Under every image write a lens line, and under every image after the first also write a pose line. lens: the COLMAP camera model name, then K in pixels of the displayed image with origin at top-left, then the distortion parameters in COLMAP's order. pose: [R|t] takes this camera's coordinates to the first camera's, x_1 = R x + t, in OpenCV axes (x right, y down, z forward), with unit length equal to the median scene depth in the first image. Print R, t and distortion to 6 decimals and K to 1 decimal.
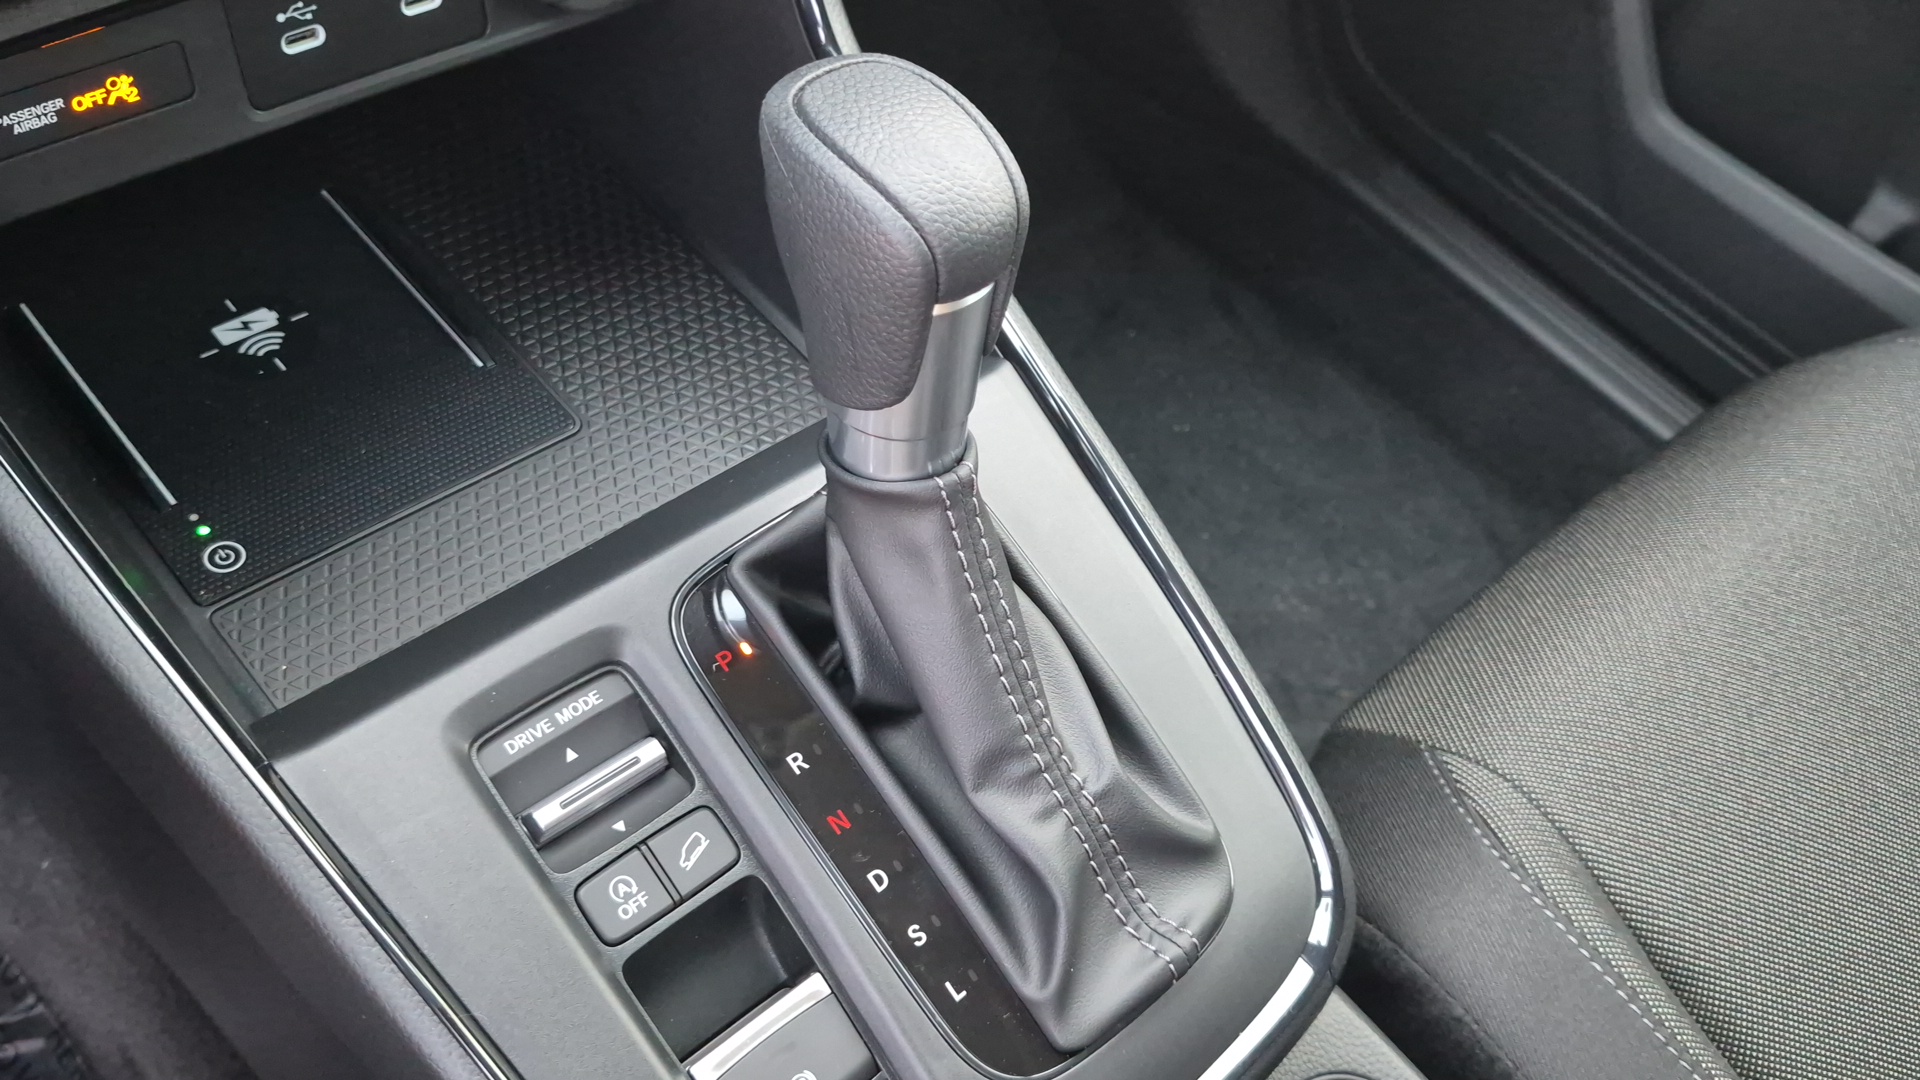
lens RADIAL K [[1660.1, 0, 952.0], [0, 1660.1, 537.2], [0, 0, 1]] dist [0.082393, -0.013403]
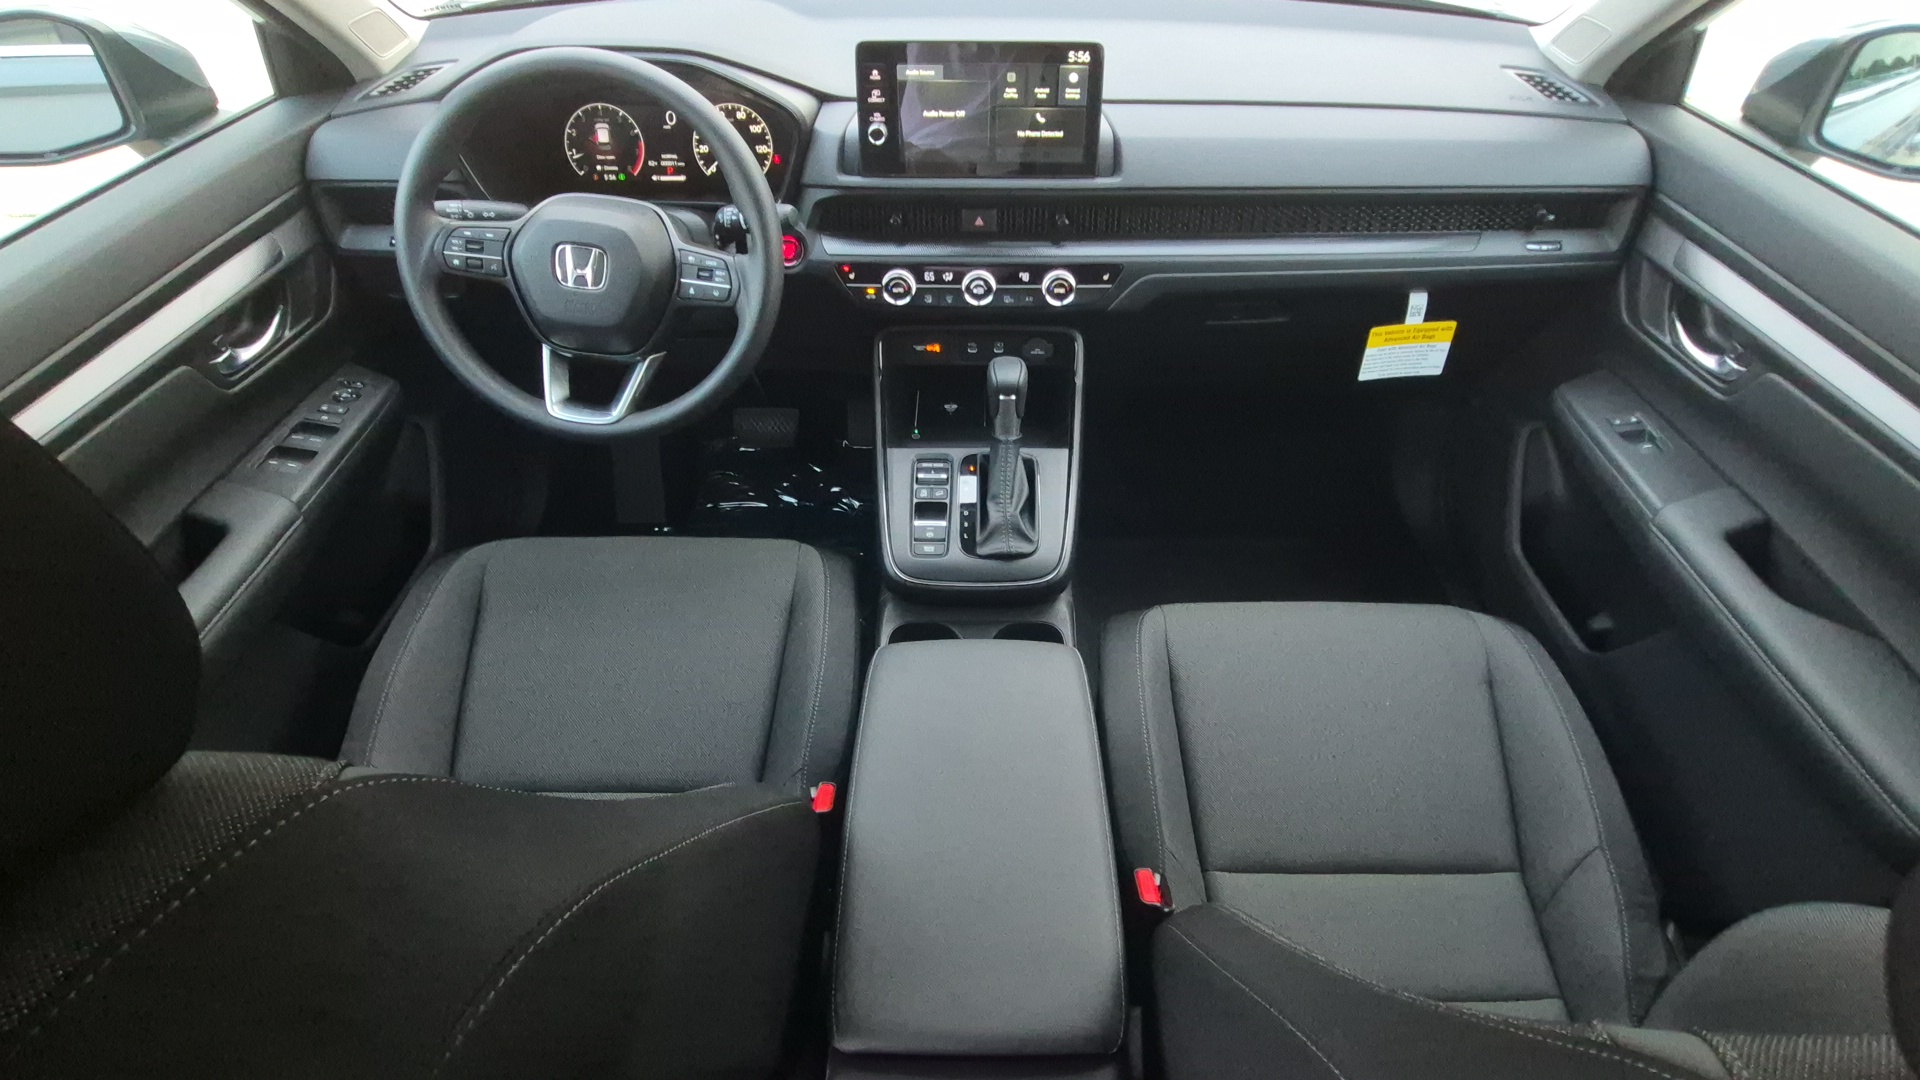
lens RADIAL K [[995.9, 0, 962.6], [0, 995.9, 532.1], [0, 0, 1]] dist [-0.008883, -0.000332]
pose [[0.719670, 0.302127, -0.625135, 1.800506], [-0.455699, 0.884836, -0.096972, 0.545537], [0.523844, 0.354662, 0.774469, -1.254283]]
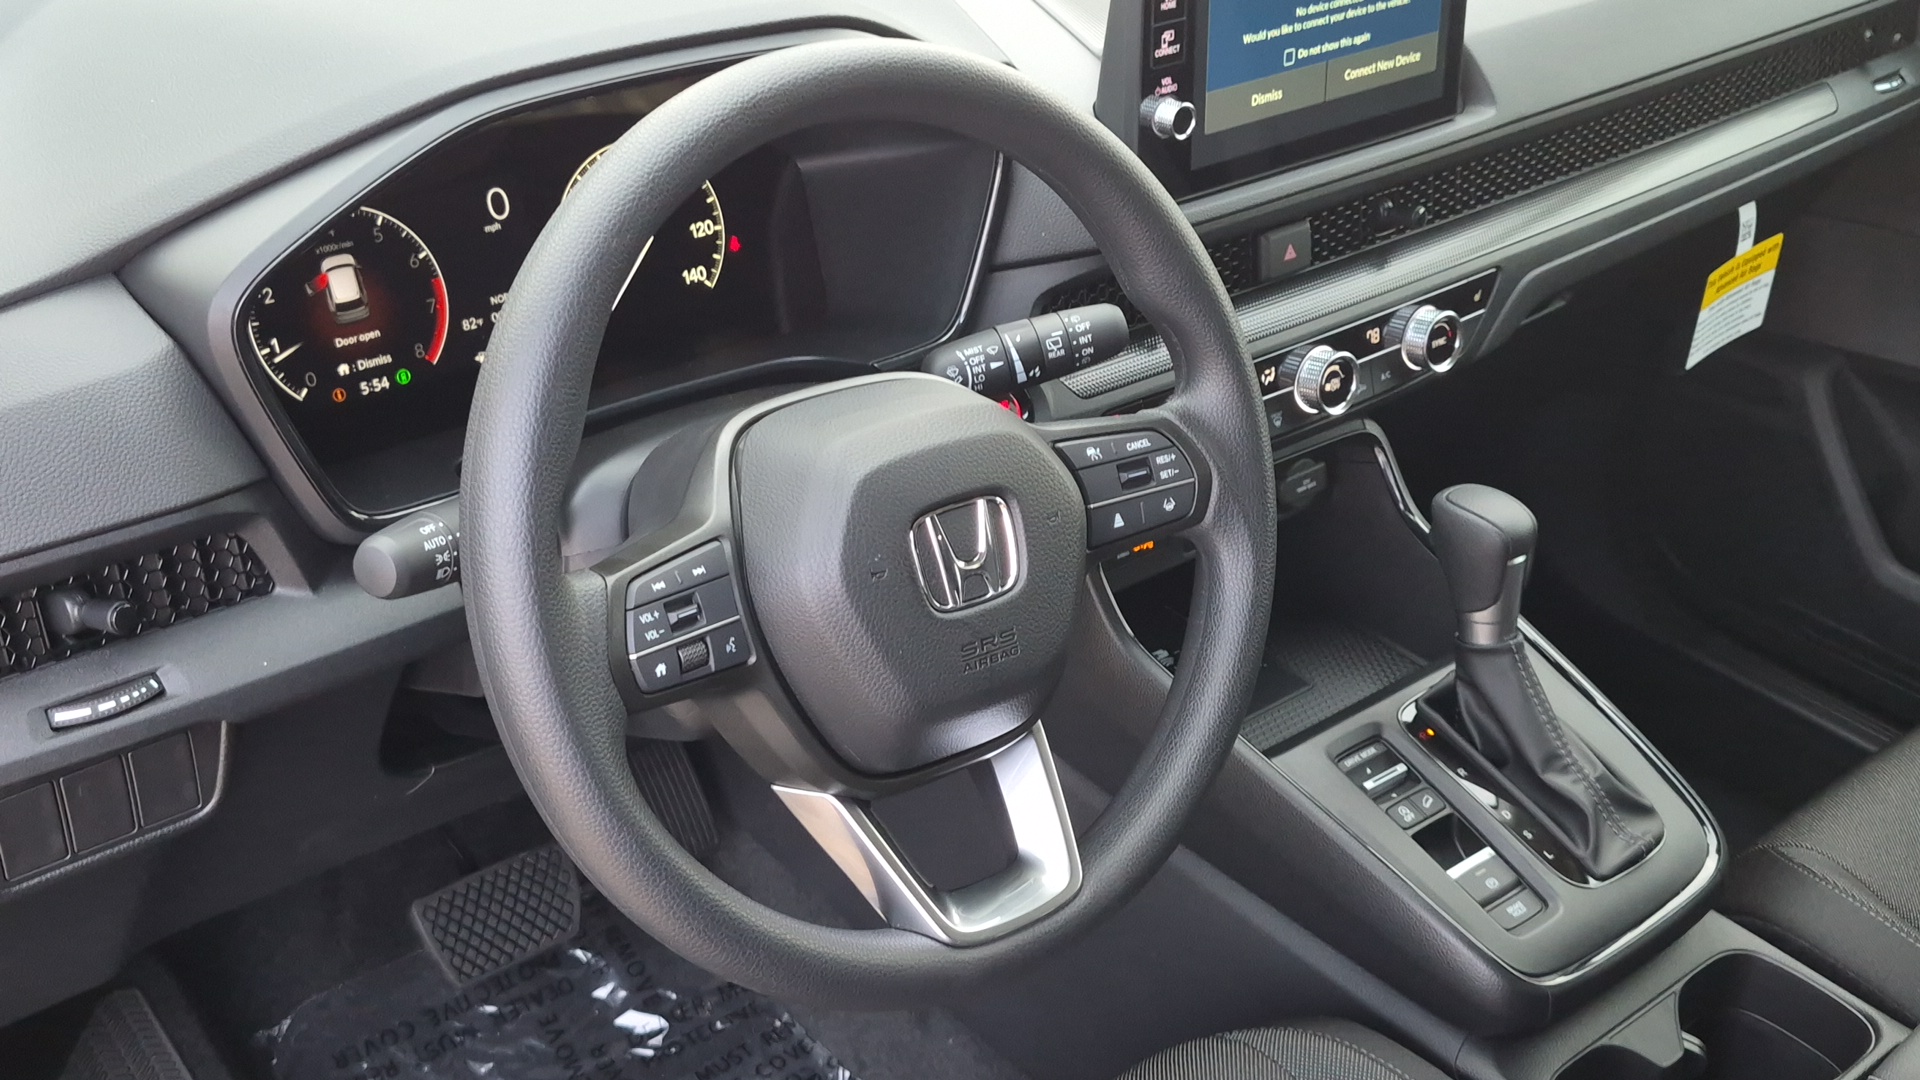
lens RADIAL K [[2091.7, 0, 958.0], [0, 2091.7, 554.2], [0, 0, 1]] dist [0.076931, 0.000000]
pose [[0.989643, -0.100027, -0.102961, -0.469233], [0.055585, 0.928323, -0.367597, 0.916901], [0.132351, 0.358067, 0.924268, -1.984754]]
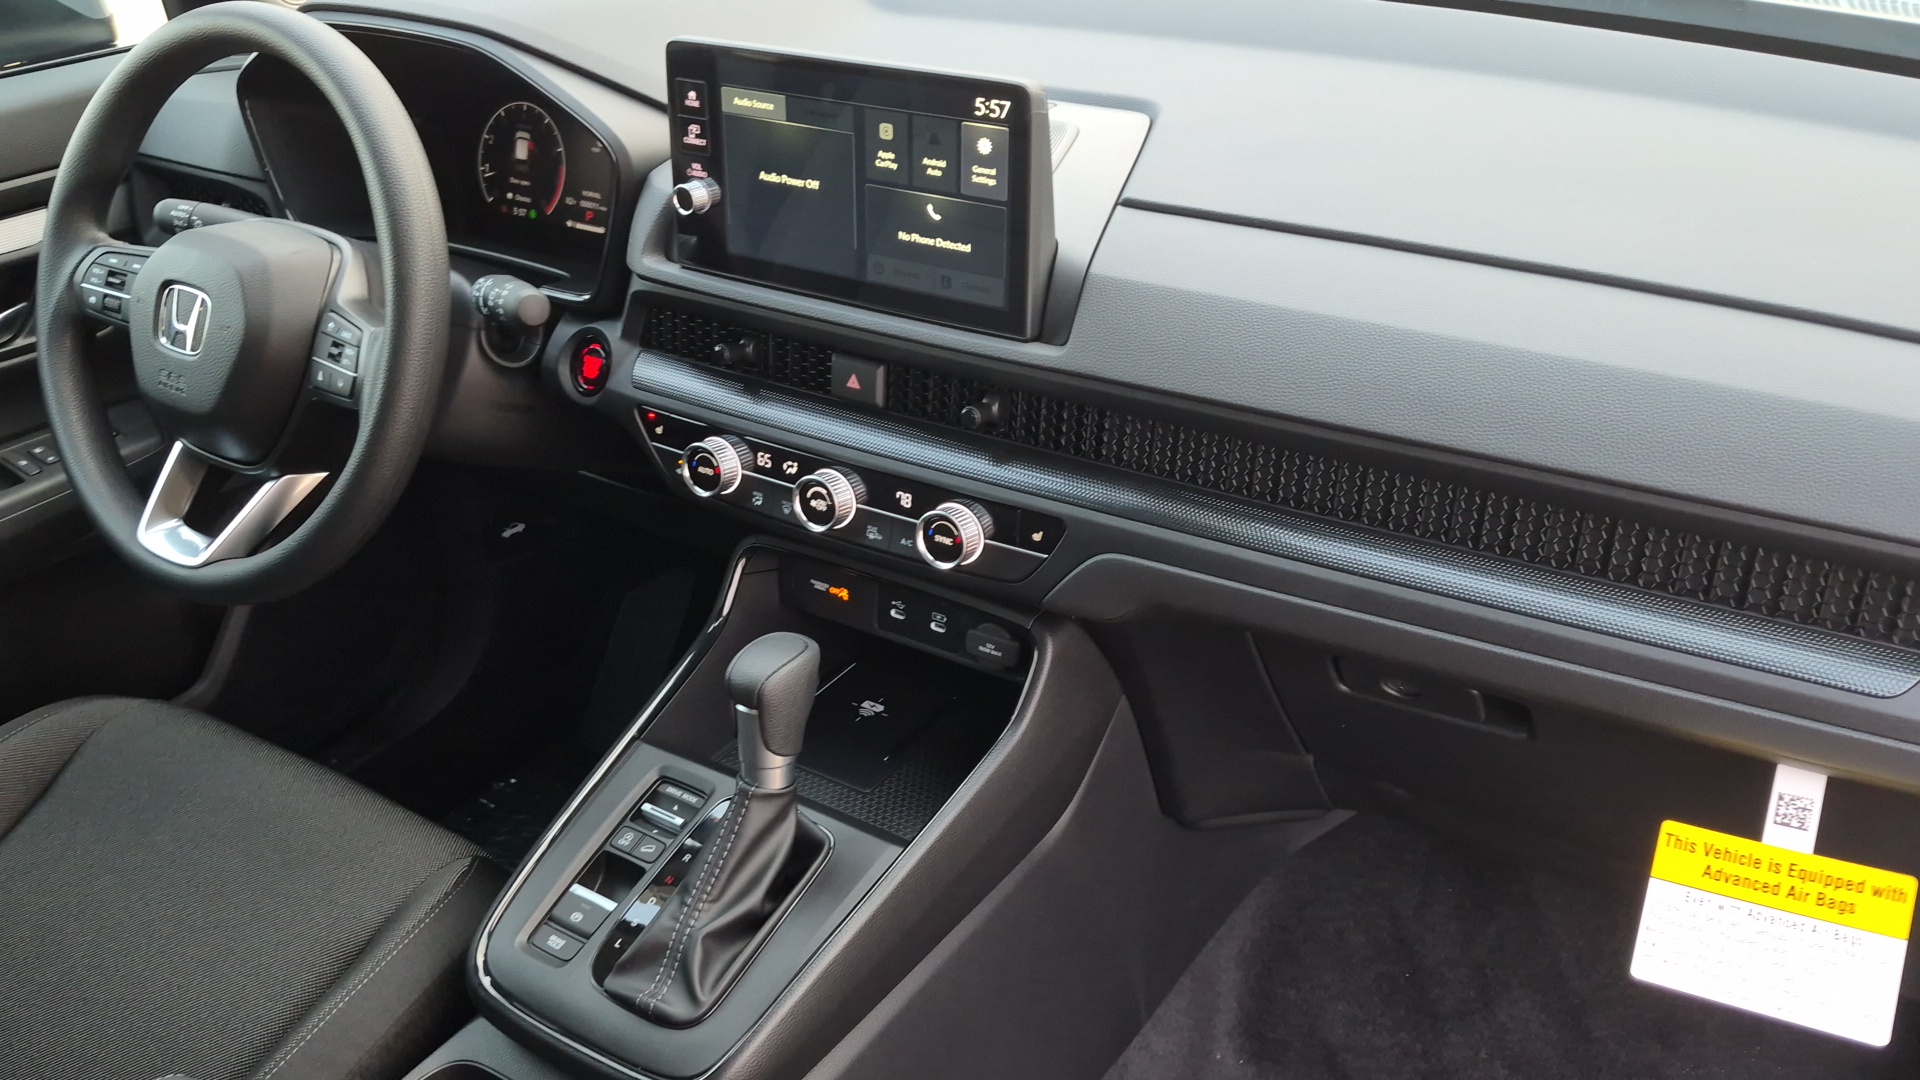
lens RADIAL K [[1660.1, 0, 954.0], [0, 1660.1, 538.5], [0, 0, 1]] dist [0.082393, -0.013403]
pose [[0.214104, 0.303986, -0.928306, 2.251018], [-0.710753, 0.700393, 0.065425, -0.675842], [0.670067, 0.645788, 0.366016, 0.022698]]
